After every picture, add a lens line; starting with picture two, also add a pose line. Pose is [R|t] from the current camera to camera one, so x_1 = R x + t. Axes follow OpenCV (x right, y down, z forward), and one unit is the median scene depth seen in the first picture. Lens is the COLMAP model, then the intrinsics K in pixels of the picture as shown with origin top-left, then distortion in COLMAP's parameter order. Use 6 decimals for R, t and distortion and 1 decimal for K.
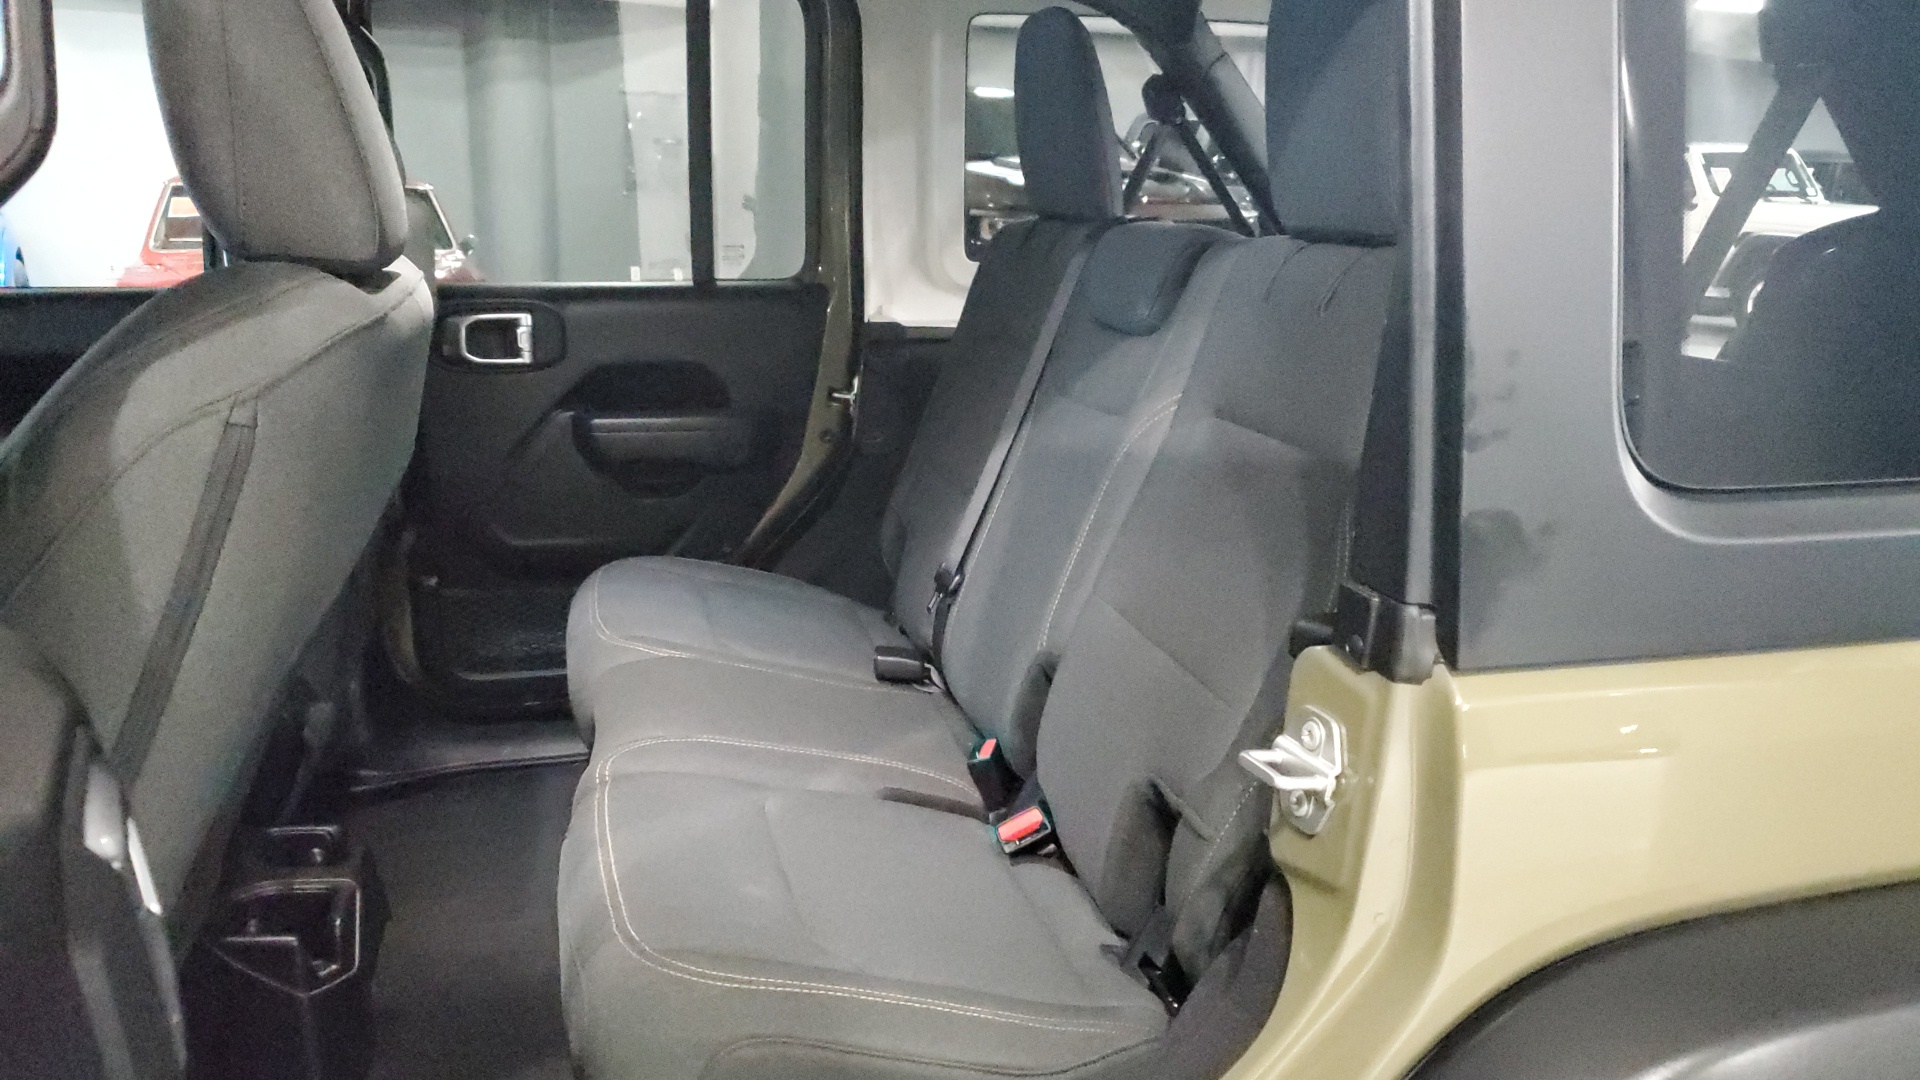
lens RADIAL K [[1524.5, 0, 964.4], [0, 1524.5, 533.7], [0, 0, 1]] dist [0.078527, -0.131625]
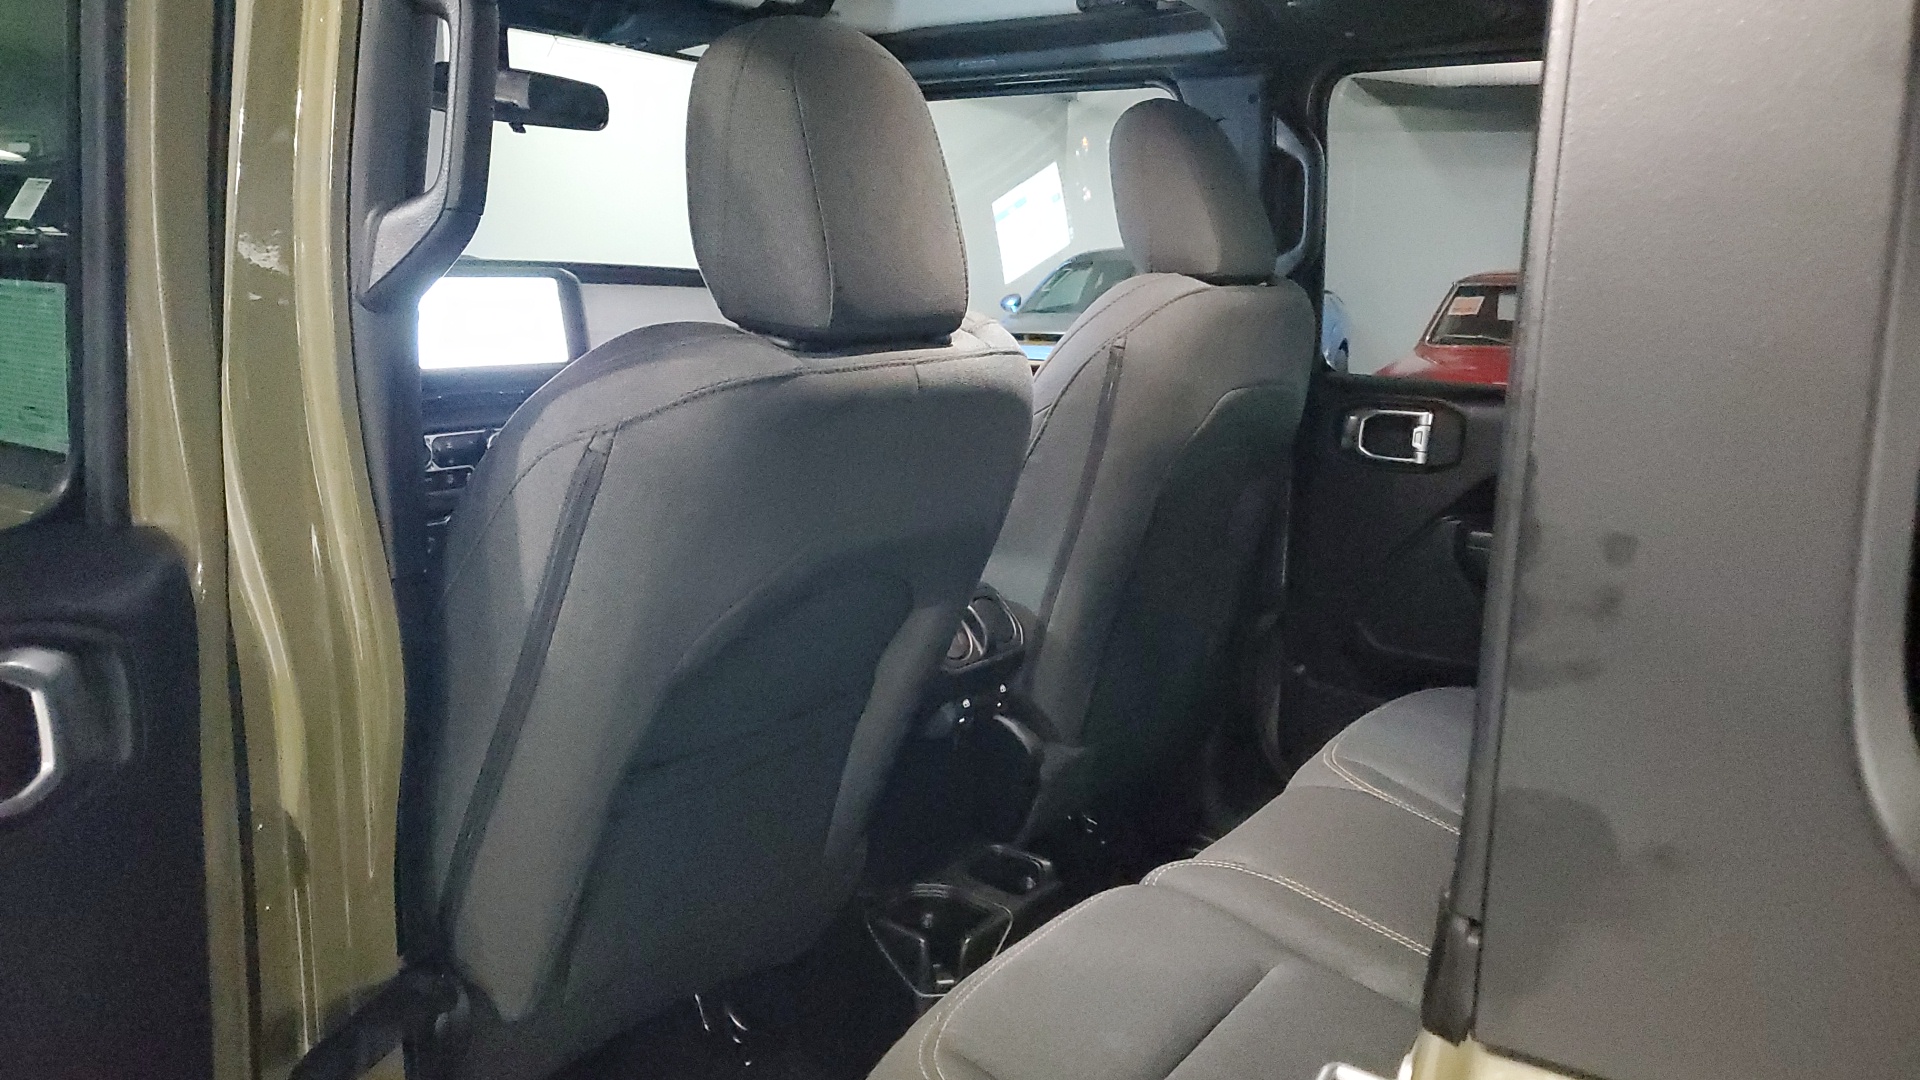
lens RADIAL K [[1524.5, 0, 963.4], [0, 1524.5, 544.0], [0, 0, 1]] dist [0.078527, -0.131625]
pose [[0.669959, 0.143279, -0.728440, 0.296201], [-0.187141, 0.982107, 0.021057, -0.039006], [0.718424, 0.122213, 0.684785, 0.200275]]
